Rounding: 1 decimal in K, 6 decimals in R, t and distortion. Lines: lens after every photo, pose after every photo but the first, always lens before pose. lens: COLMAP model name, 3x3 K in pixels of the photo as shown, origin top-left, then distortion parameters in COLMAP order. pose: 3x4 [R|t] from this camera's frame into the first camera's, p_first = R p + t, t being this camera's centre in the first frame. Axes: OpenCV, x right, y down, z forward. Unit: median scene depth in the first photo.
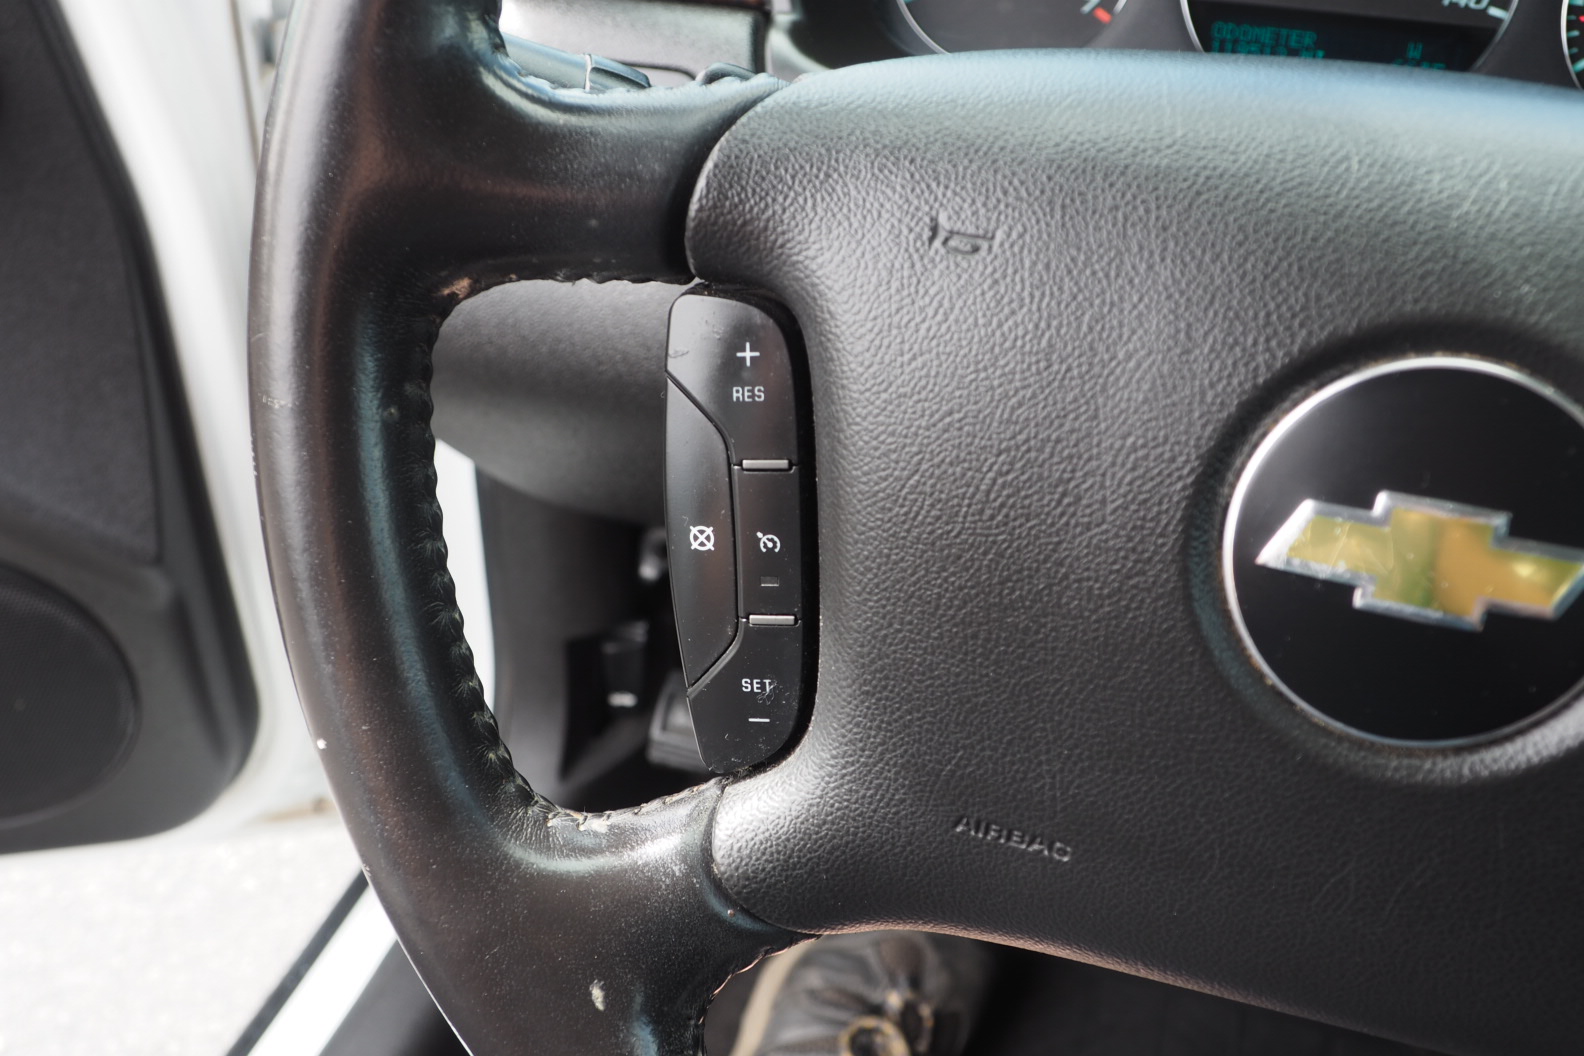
lens RADIAL K [[1489.8, 0, 787.0], [0, 1489.8, 536.6], [0, 0, 1]] dist [-0.012360, 0.008904]
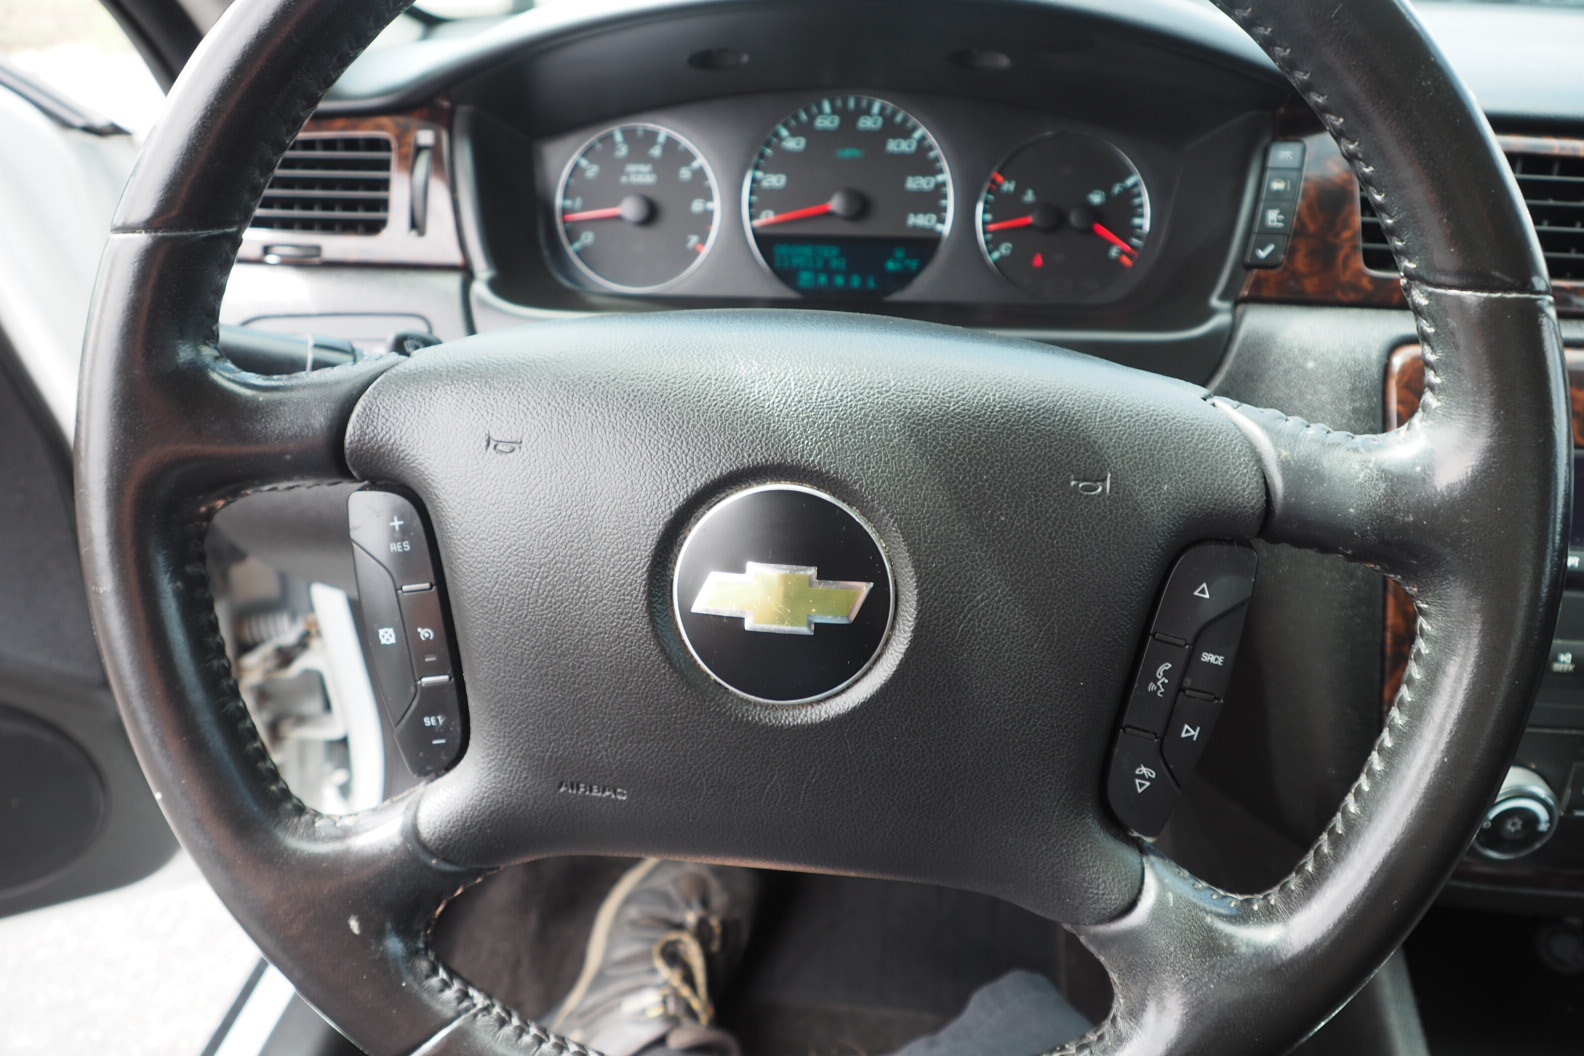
lens RADIAL K [[1116.8, 0, 802.7], [0, 1116.8, 536.0], [0, 0, 1]] dist [-0.044761, 0.003278]
pose [[0.982696, -0.124293, 0.137333, 0.240596], [0.129890, 0.990994, -0.032539, -0.009013], [-0.132052, 0.049814, 0.989990, -0.274547]]
